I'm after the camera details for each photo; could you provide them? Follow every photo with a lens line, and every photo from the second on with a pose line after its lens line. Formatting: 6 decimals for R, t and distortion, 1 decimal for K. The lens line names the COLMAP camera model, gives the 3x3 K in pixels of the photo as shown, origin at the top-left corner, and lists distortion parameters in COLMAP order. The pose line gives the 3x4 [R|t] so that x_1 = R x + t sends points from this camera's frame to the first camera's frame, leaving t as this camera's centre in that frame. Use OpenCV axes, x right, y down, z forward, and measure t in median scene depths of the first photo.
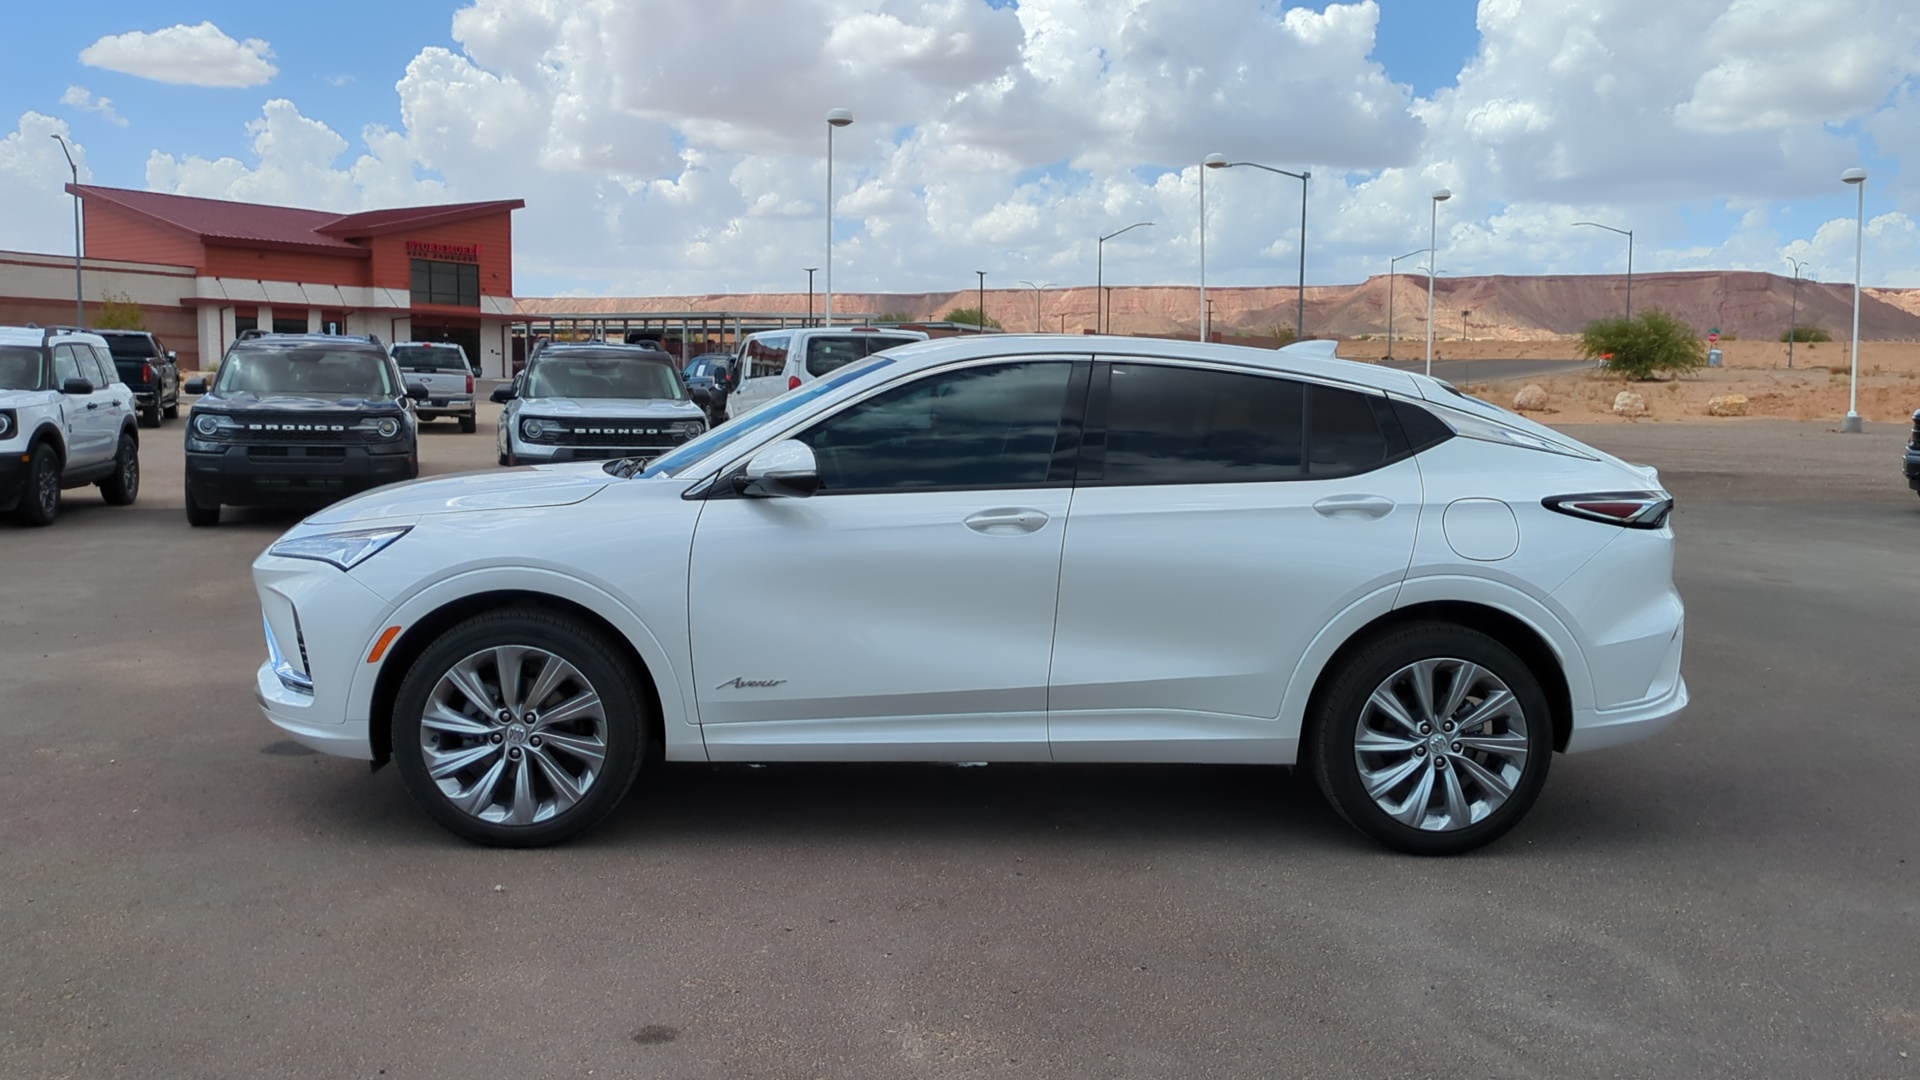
lens RADIAL K [[1622.0, 0, 959.4], [0, 1622.0, 550.8], [0, 0, 1]] dist [0.067733, -0.108802]
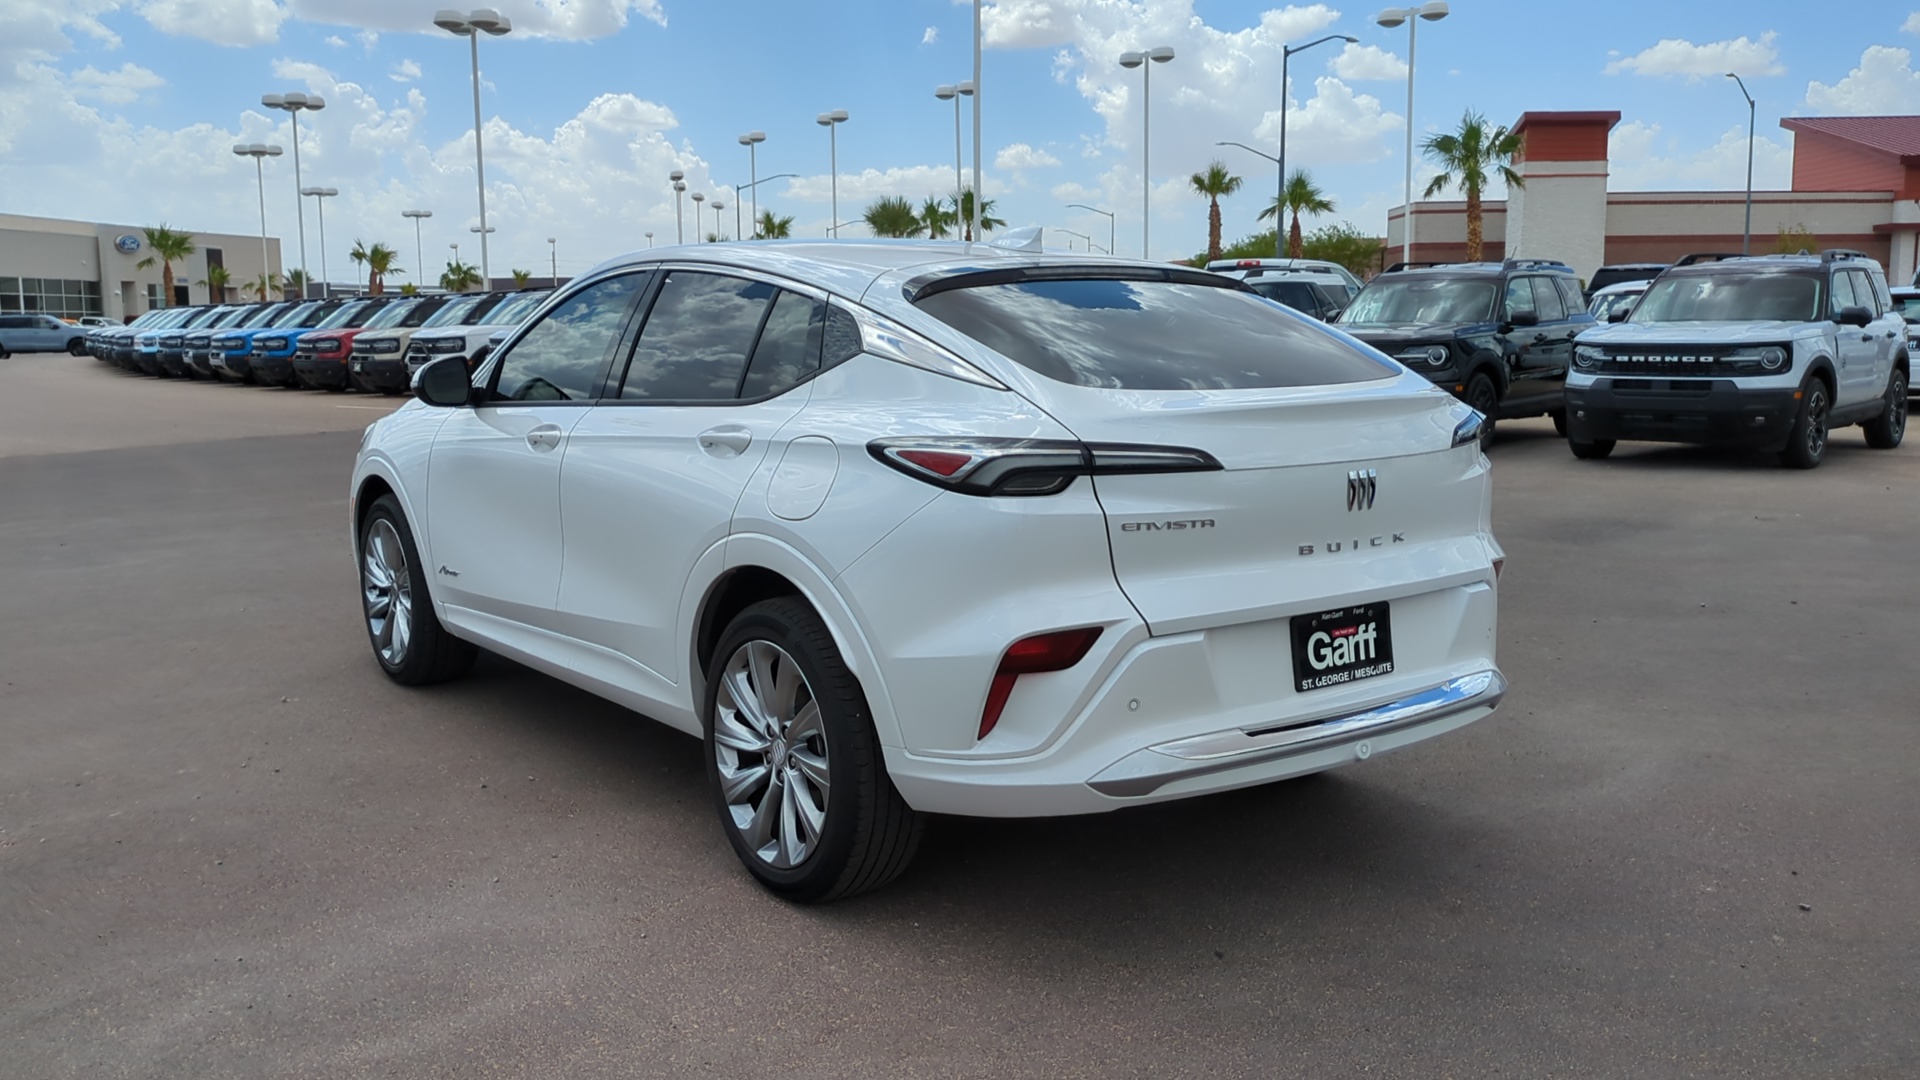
lens RADIAL K [[1622.0, 0, 959.4], [0, 1622.0, 550.8], [0, 0, 1]] dist [0.067733, -0.108802]
pose [[0.553304, 0.093311, -0.827737, 0.307063], [-0.060386, 0.995585, 0.071867, -0.011779], [0.830788, 0.010219, 0.556495, 0.204181]]
